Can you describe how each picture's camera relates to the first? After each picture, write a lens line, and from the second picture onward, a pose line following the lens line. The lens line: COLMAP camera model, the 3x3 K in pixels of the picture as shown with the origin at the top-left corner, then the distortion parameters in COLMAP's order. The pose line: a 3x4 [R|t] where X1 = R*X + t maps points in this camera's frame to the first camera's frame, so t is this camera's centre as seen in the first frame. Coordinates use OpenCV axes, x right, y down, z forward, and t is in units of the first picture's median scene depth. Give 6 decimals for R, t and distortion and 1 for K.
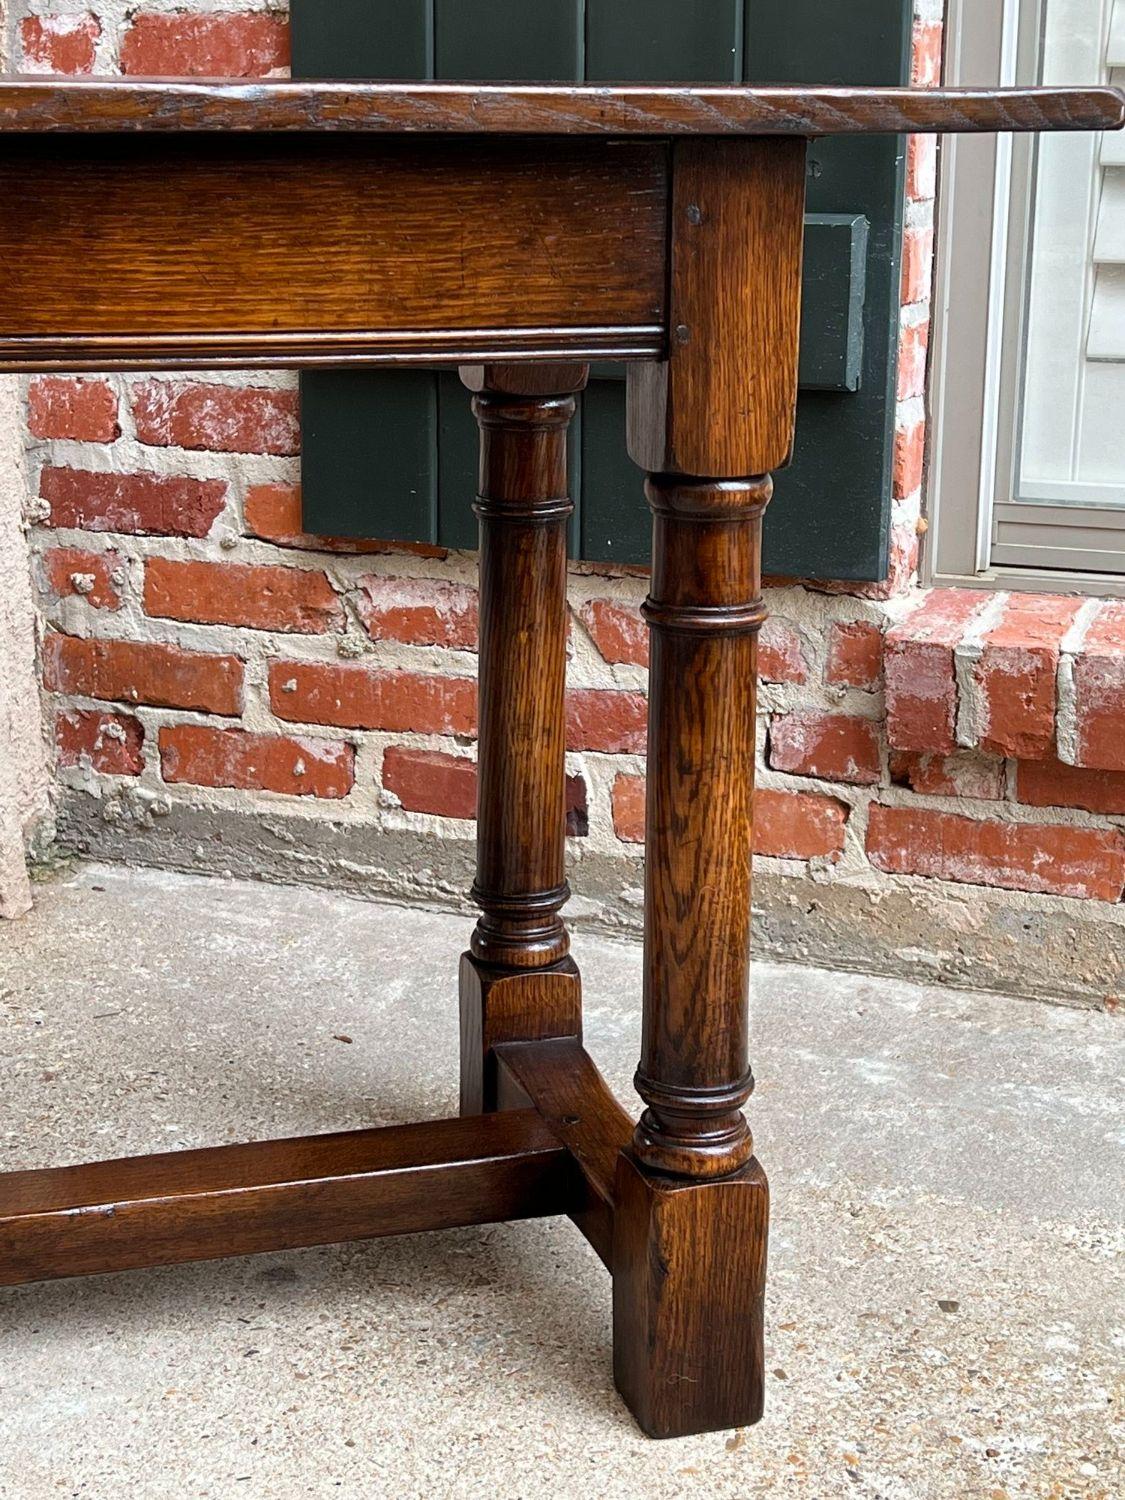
lens RADIAL K [[2487.5, 0, 572.7], [0, 2487.5, 751.2], [0, 0, 1]] dist [0.232035, -0.883906]
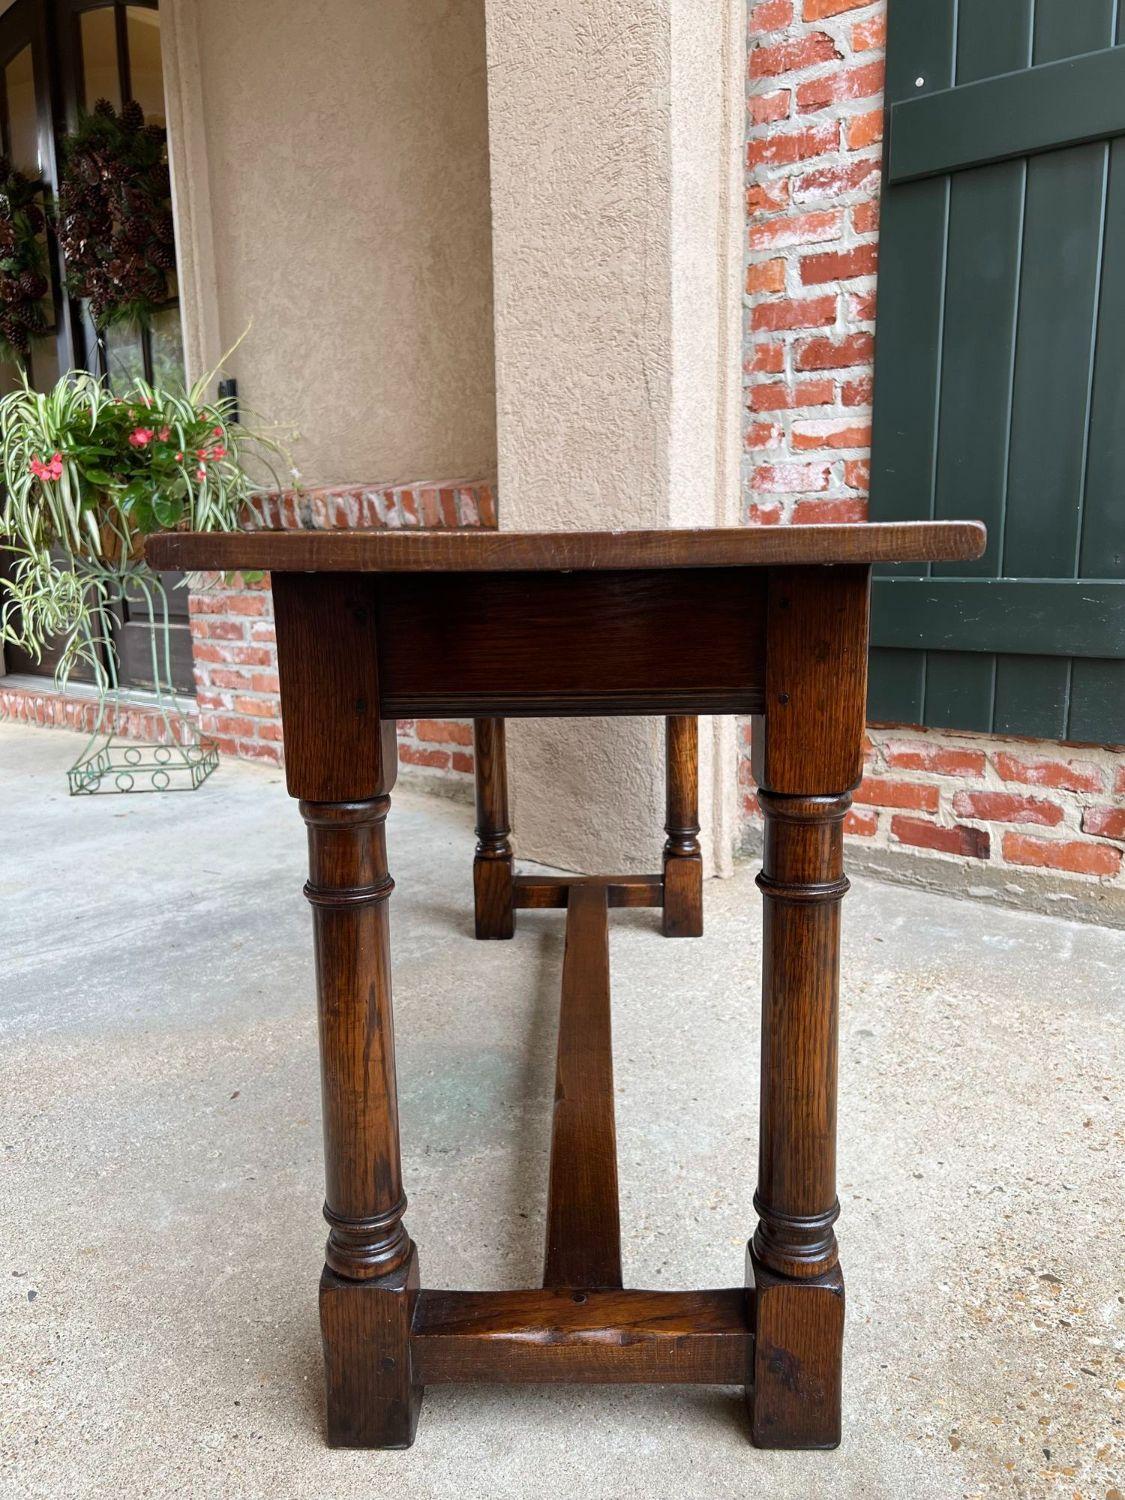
lens RADIAL K [[1142.2, 0, 574.4], [0, 1142.2, 767.3], [0, 0, 1]] dist [0.026626, -0.026838]
pose [[0.957658, 0.035932, -0.285658, -0.061338], [-0.051382, 0.997583, -0.046774, 0.020244], [0.283287, 0.059471, 0.957190, -0.080552]]
